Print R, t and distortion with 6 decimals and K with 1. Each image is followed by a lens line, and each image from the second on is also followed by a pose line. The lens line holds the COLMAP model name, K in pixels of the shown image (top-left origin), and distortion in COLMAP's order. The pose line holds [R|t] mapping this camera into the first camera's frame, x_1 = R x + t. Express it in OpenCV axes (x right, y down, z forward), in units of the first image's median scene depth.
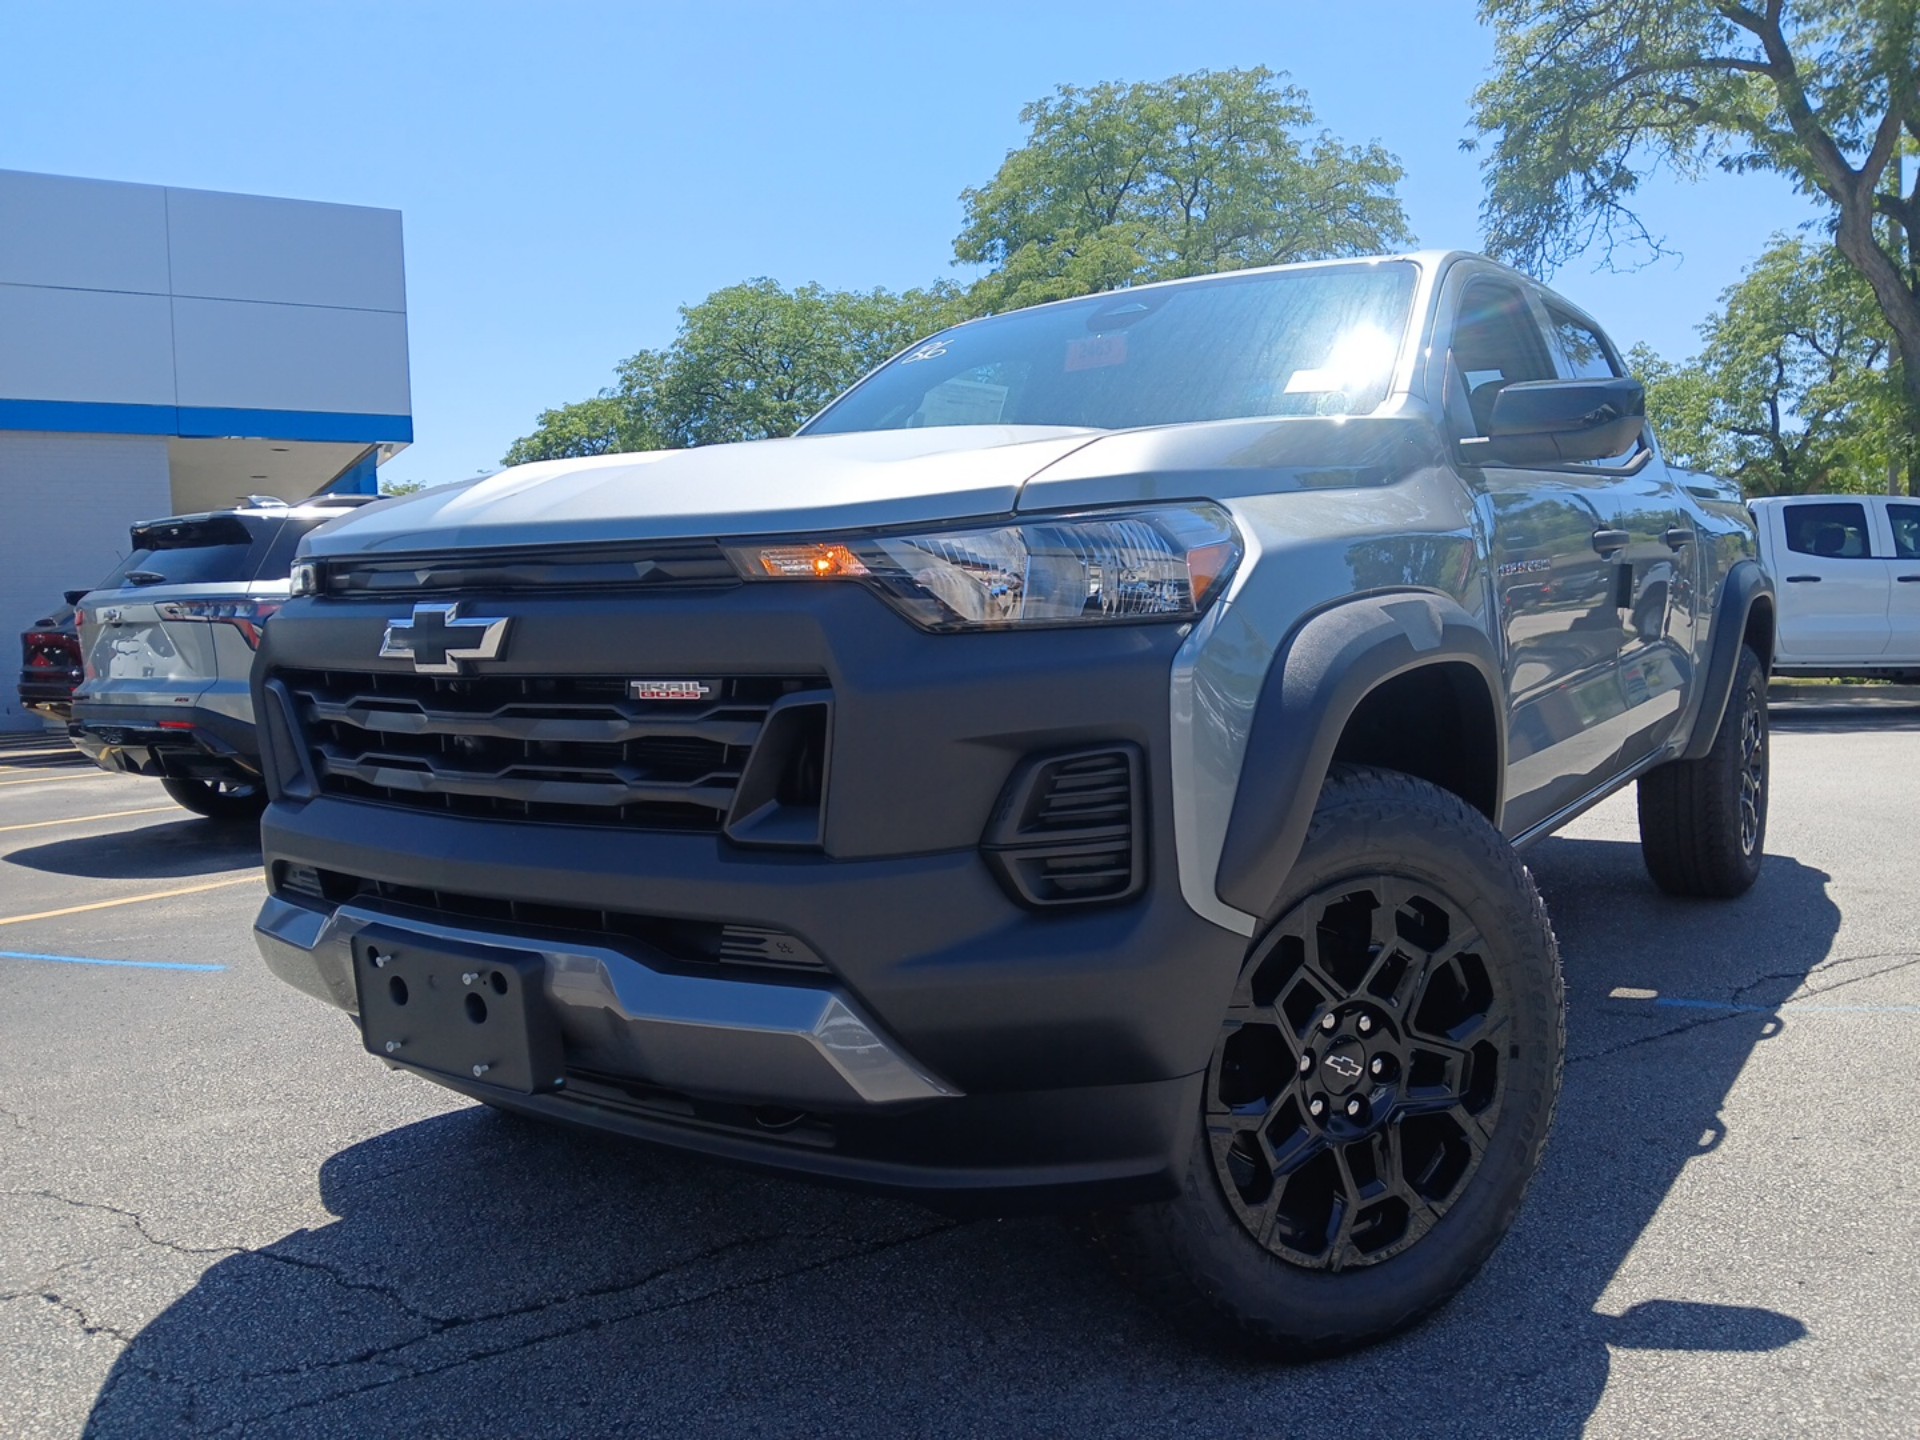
lens RADIAL K [[1510.6, 0, 965.4], [0, 1510.6, 719.1], [0, 0, 1]] dist [-0.003709, -0.023345]
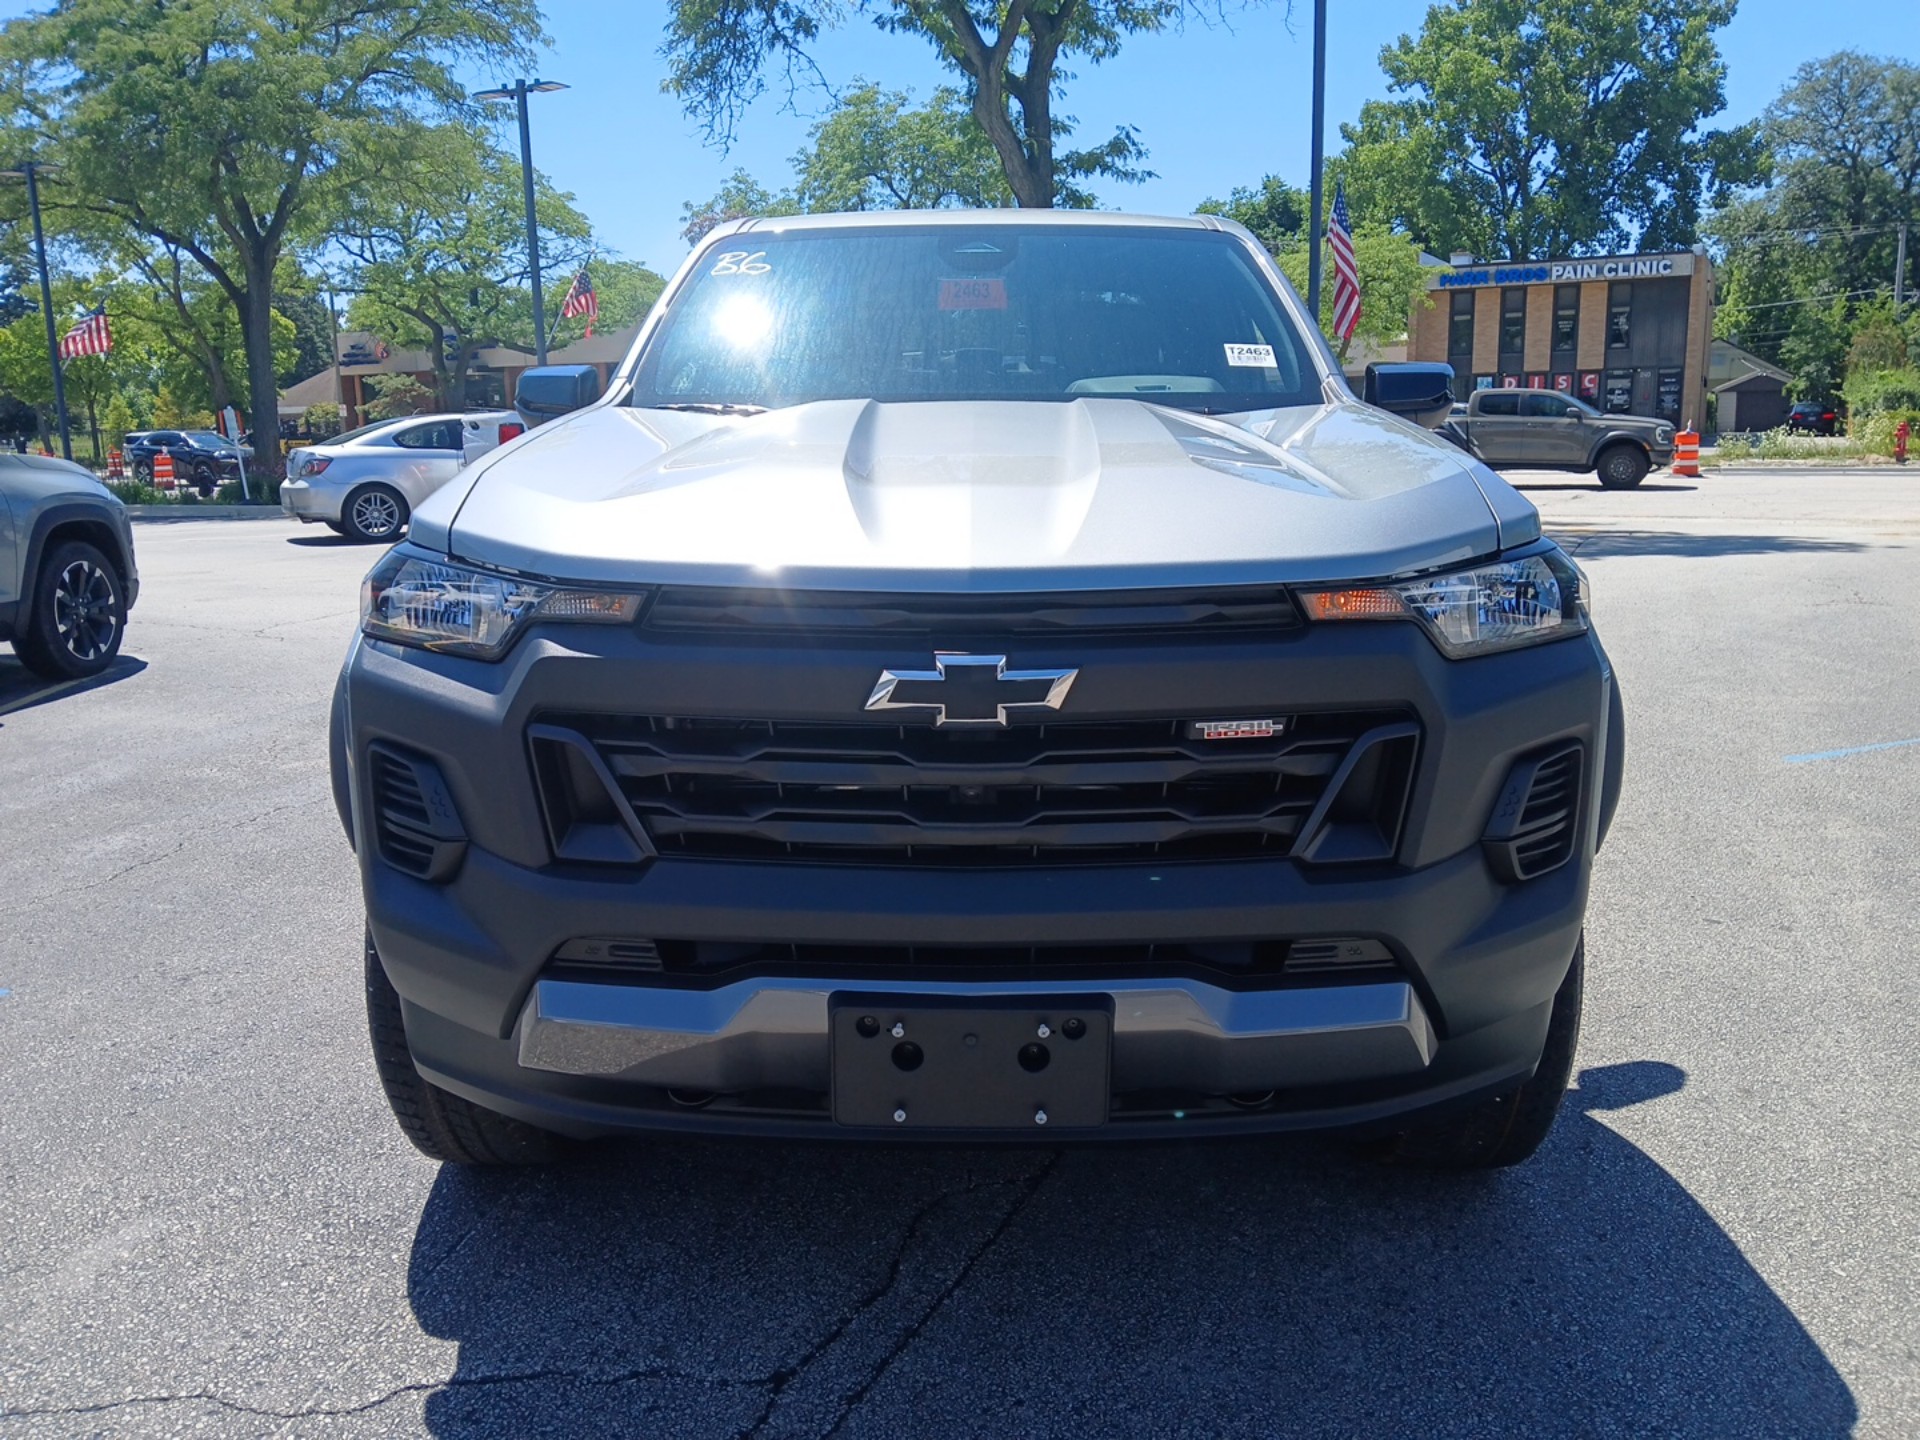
lens RADIAL K [[1502.6, 0, 967.0], [0, 1502.6, 727.1], [0, 0, 1]] dist [0.006205, -0.037685]
pose [[0.831564, -0.100138, 0.546327, -0.625997], [0.027986, 0.989918, 0.138848, -0.115801], [-0.554723, -0.100172, 0.825983, 0.167367]]
